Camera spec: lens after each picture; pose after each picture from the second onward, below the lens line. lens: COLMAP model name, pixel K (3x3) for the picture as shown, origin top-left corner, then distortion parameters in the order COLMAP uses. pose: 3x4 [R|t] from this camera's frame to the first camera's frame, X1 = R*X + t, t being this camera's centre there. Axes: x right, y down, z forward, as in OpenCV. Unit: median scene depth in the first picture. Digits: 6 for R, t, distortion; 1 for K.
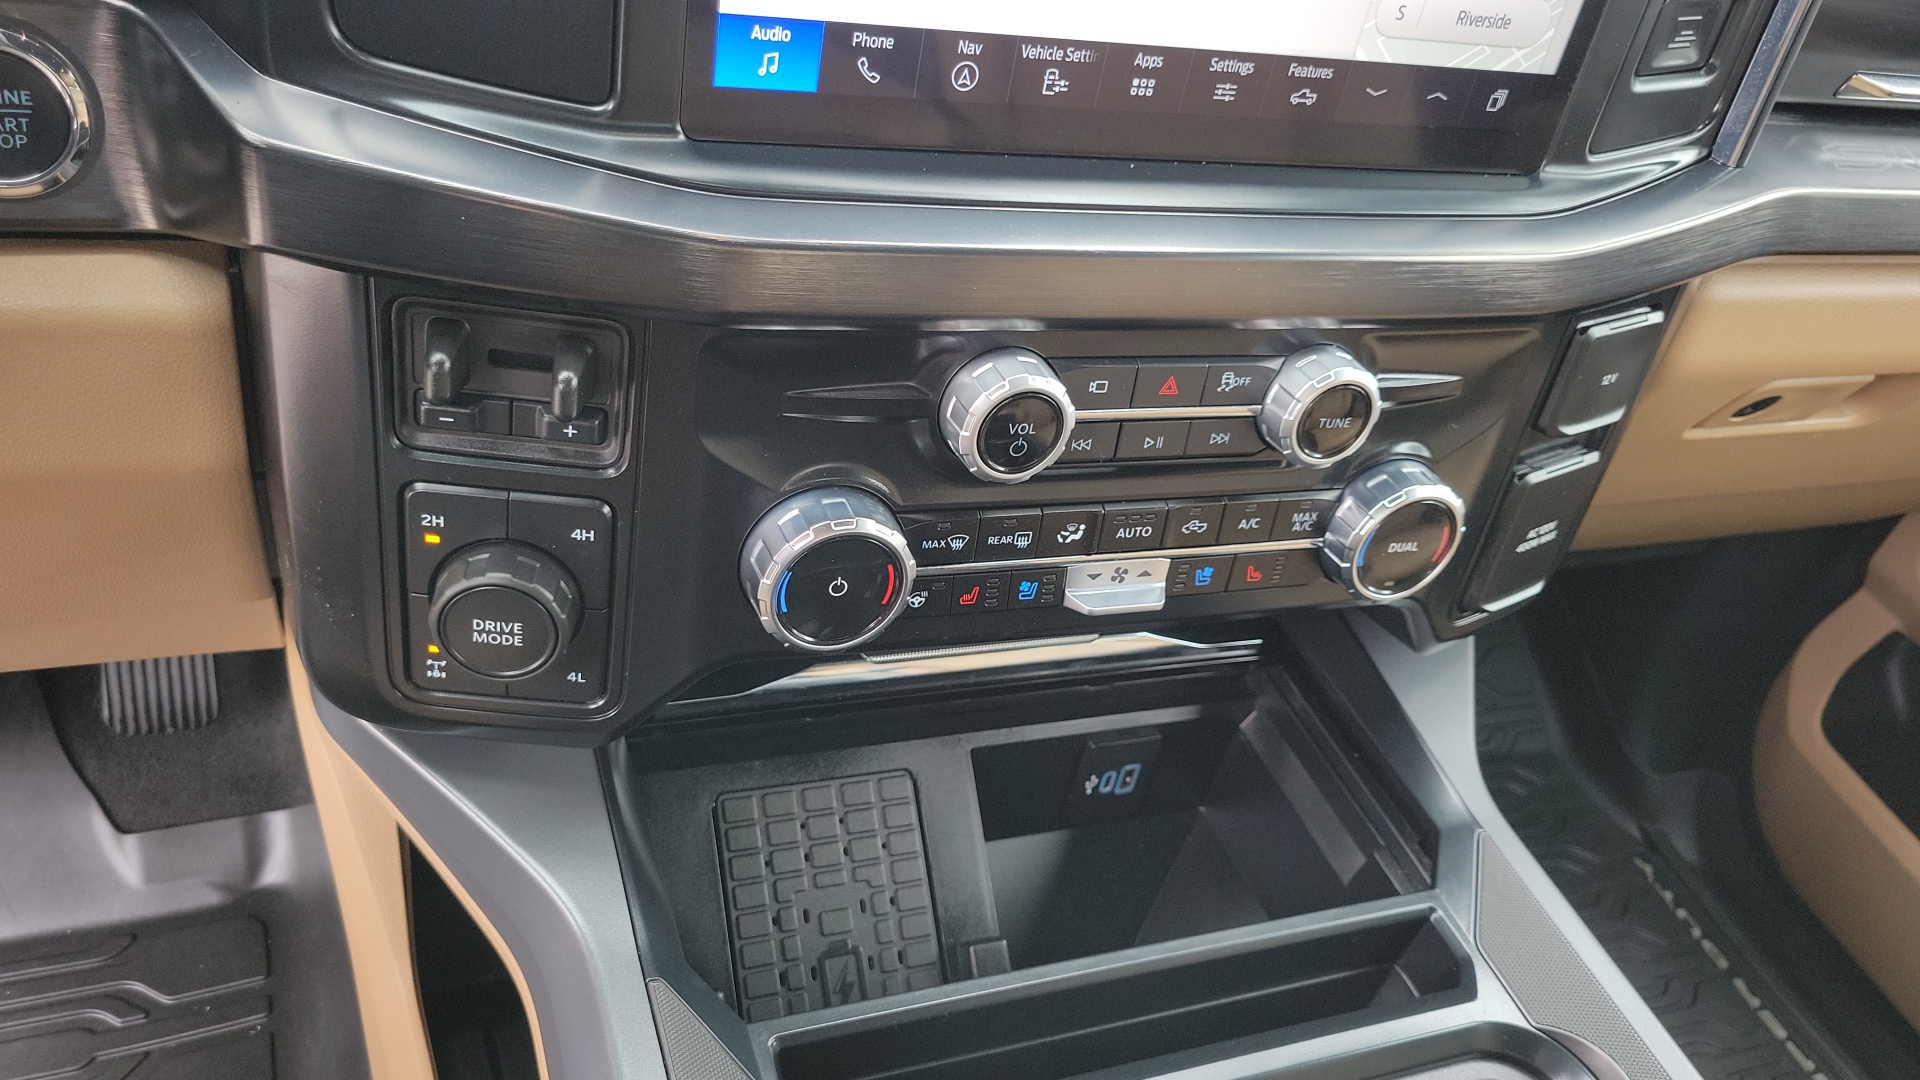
lens RADIAL K [[1447.3, 0, 923.9], [0, 1447.3, 540.8], [0, 0, 1]] dist [0.037284, -0.007895]
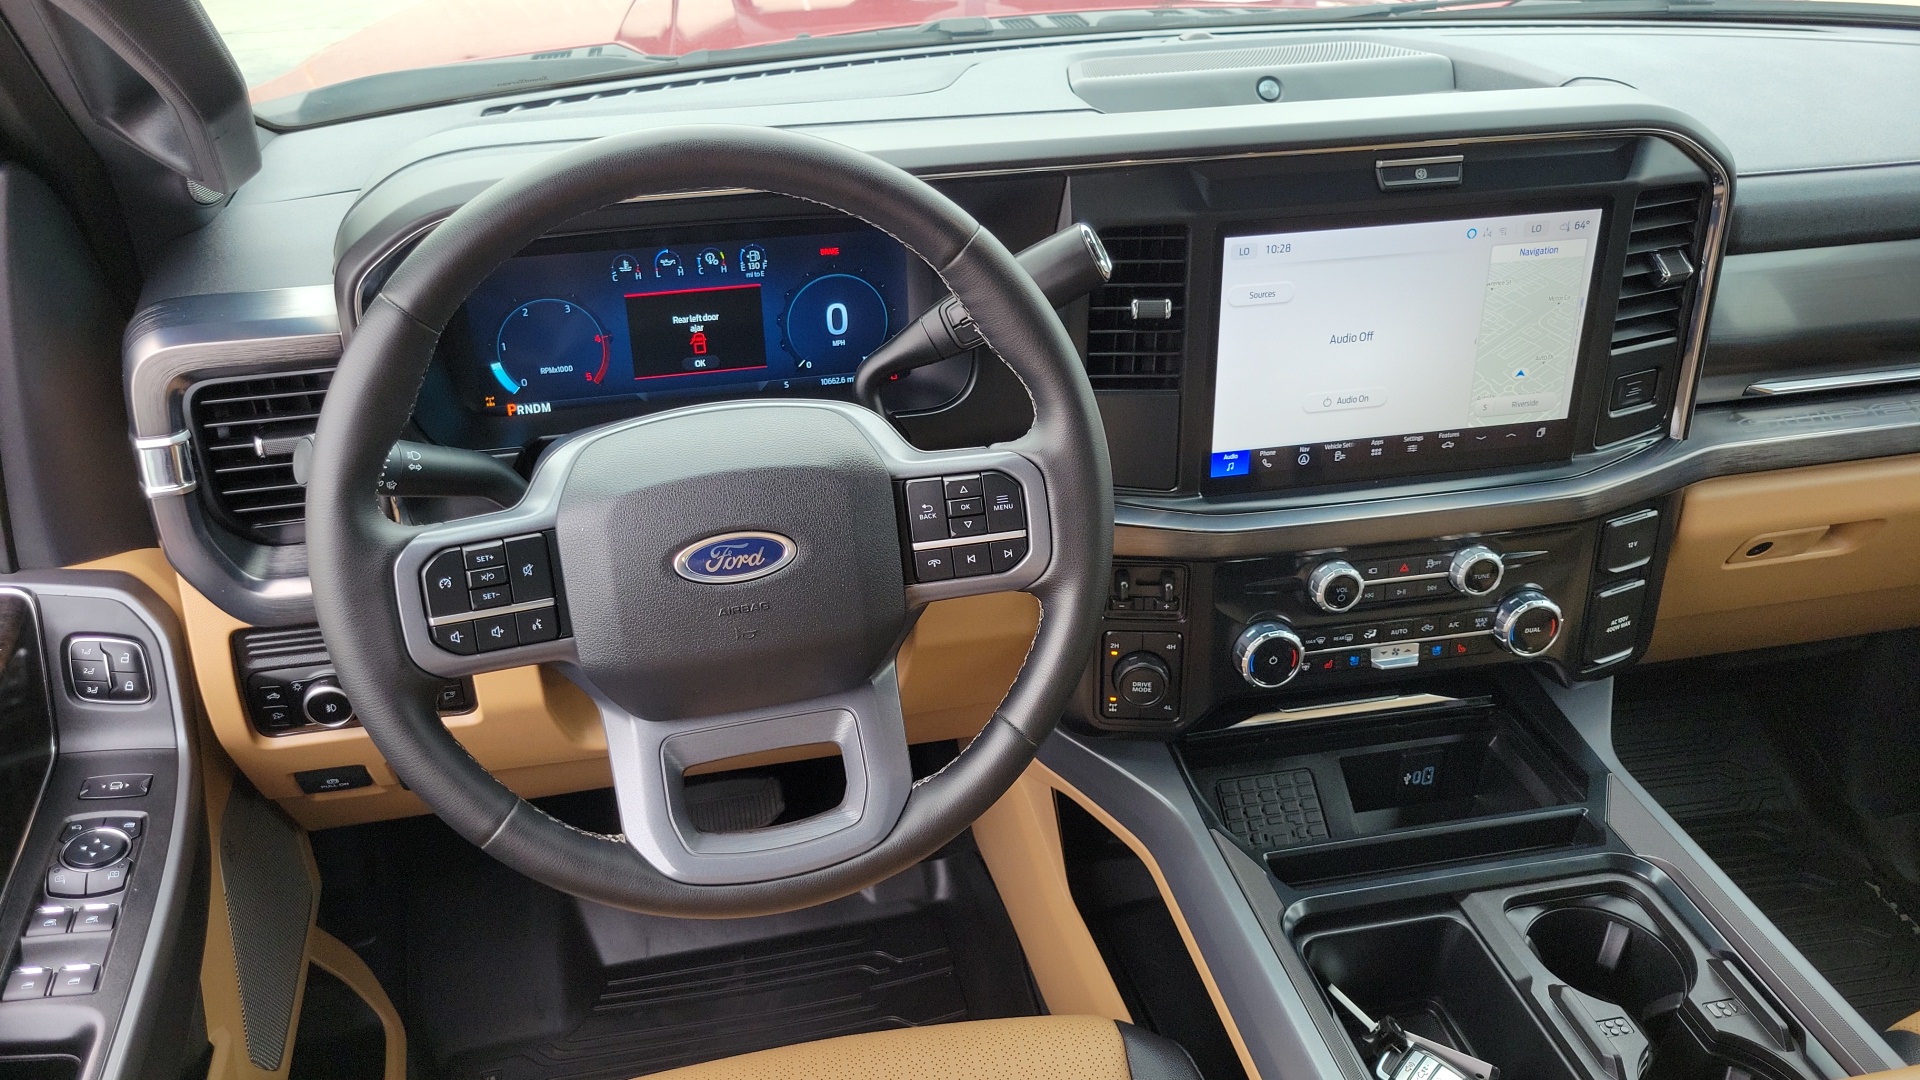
lens RADIAL K [[1447.3, 0, 923.9], [0, 1447.3, 540.8], [0, 0, 1]] dist [0.037284, -0.007895]
pose [[0.969247, -0.104053, -0.223011, -0.058412], [0.068010, 0.984177, -0.163613, 0.179884], [0.236506, 0.143415, 0.960987, -1.436710]]
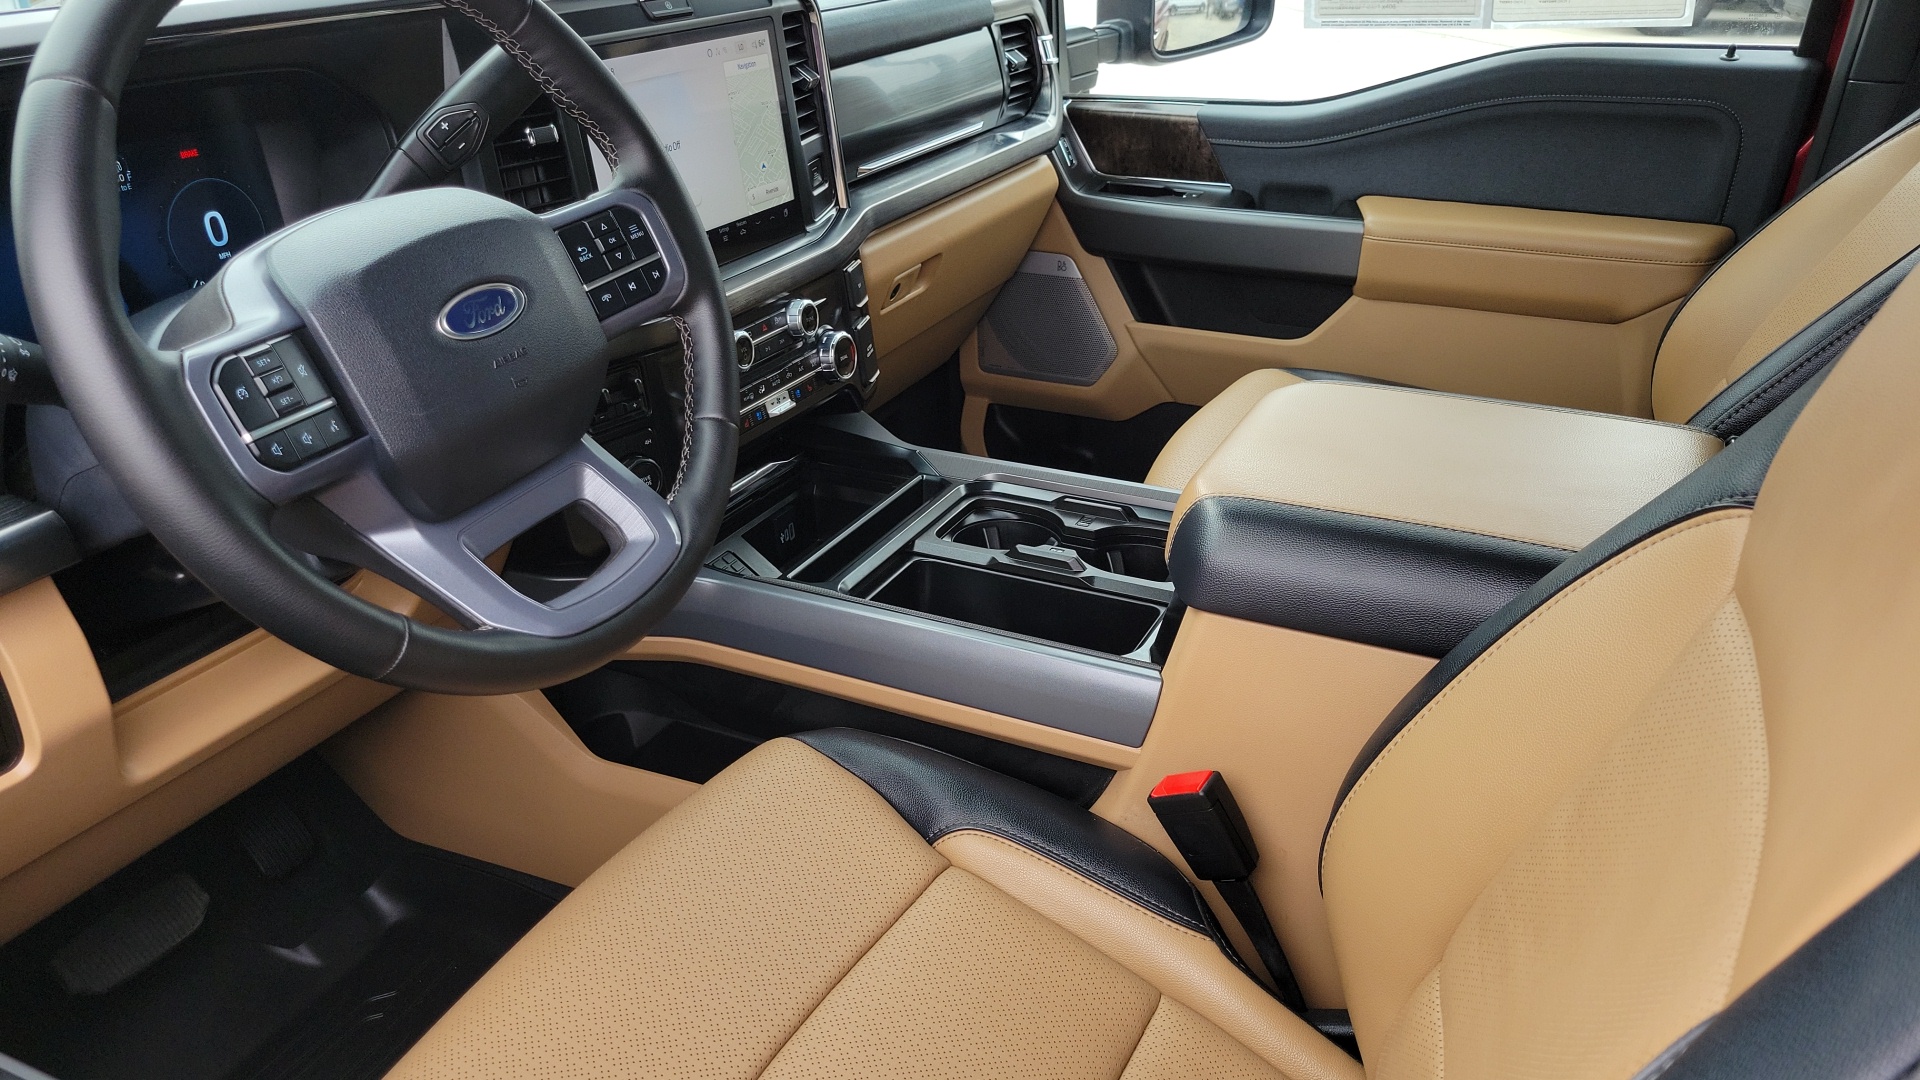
lens RADIAL K [[1447.3, 0, 923.9], [0, 1447.3, 540.8], [0, 0, 1]] dist [0.037284, -0.007895]
pose [[0.706369, -0.479235, 0.520938, -1.280867], [0.563027, 0.826432, -0.003166, 0.423270], [-0.429002, 0.295539, 0.853589, -1.460000]]
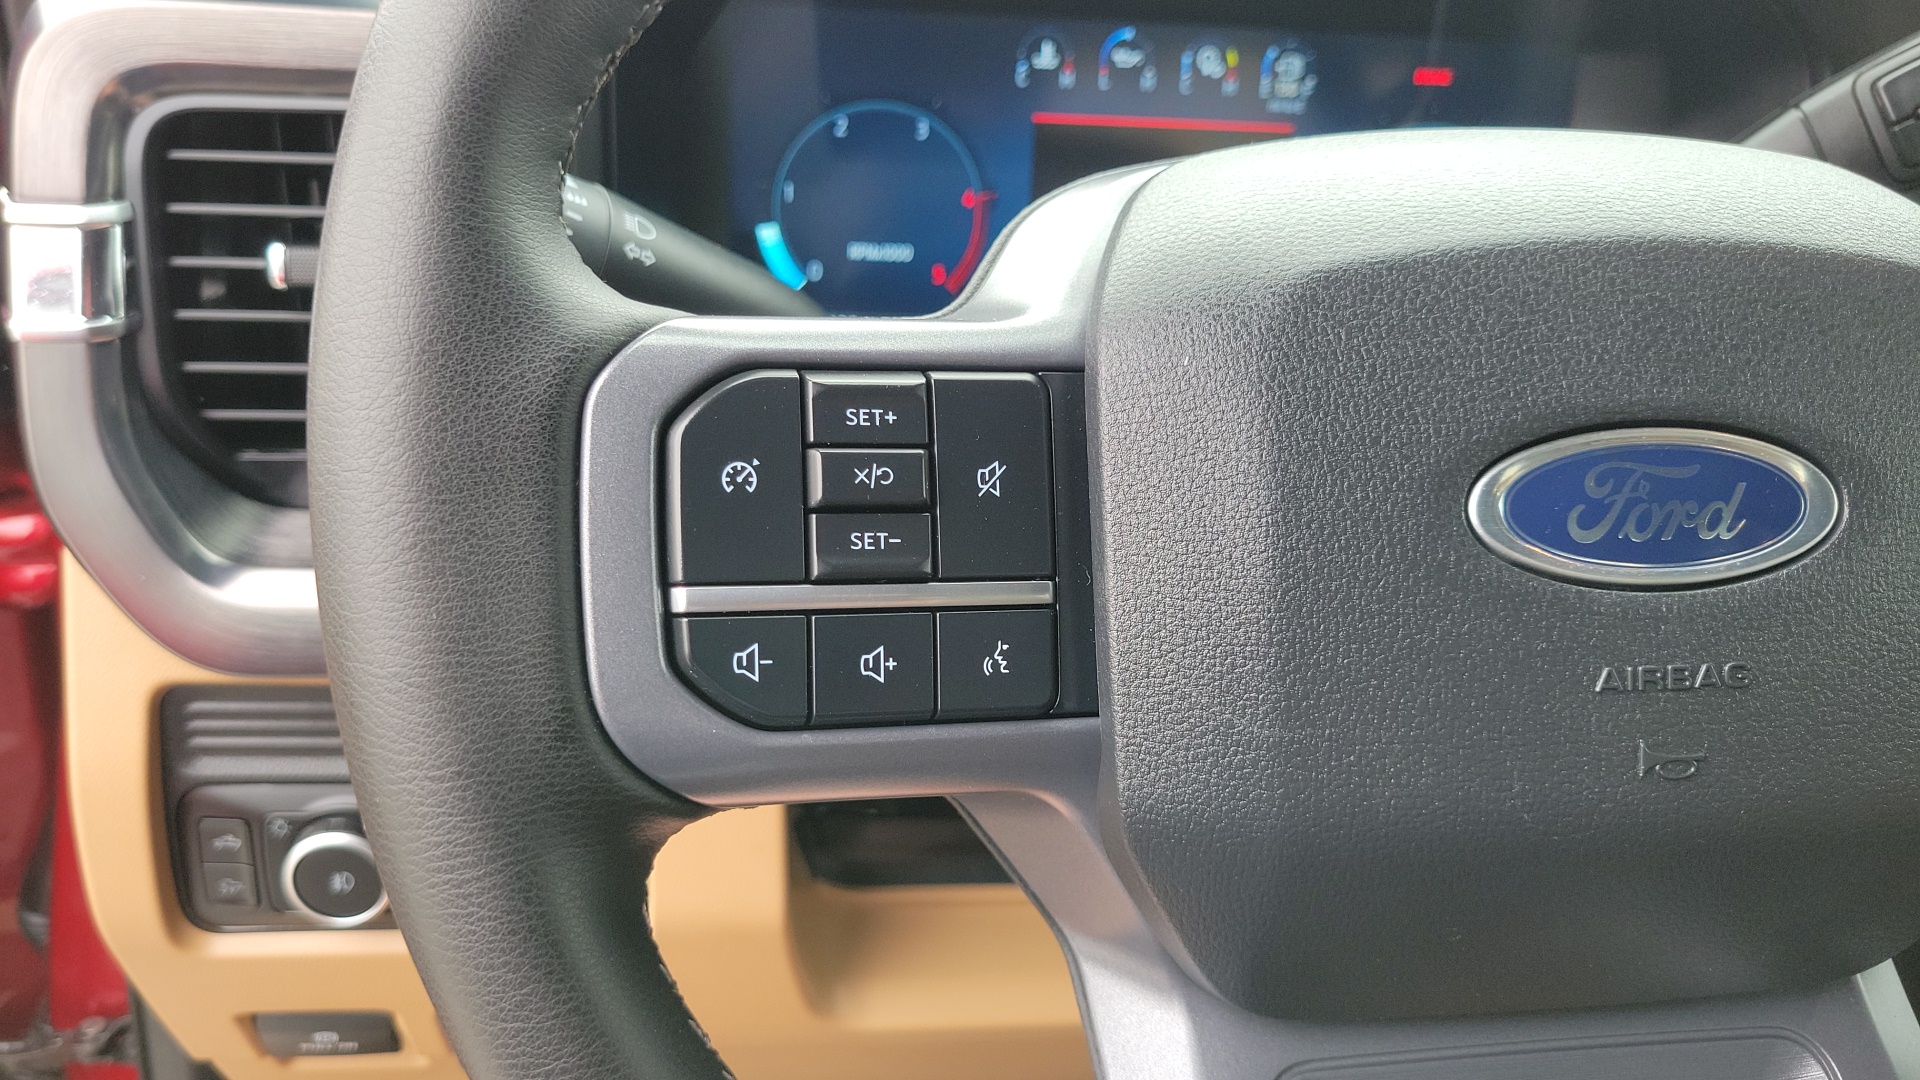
lens RADIAL K [[1501.8, 0, 927.4], [0, 1501.8, 528.8], [0, 0, 1]] dist [-0.006524, -0.008185]
pose [[0.962632, -0.051142, -0.265941, -0.747704], [-0.040867, 0.943329, -0.329334, 0.103976], [0.267713, 0.327896, 0.905988, -0.433105]]
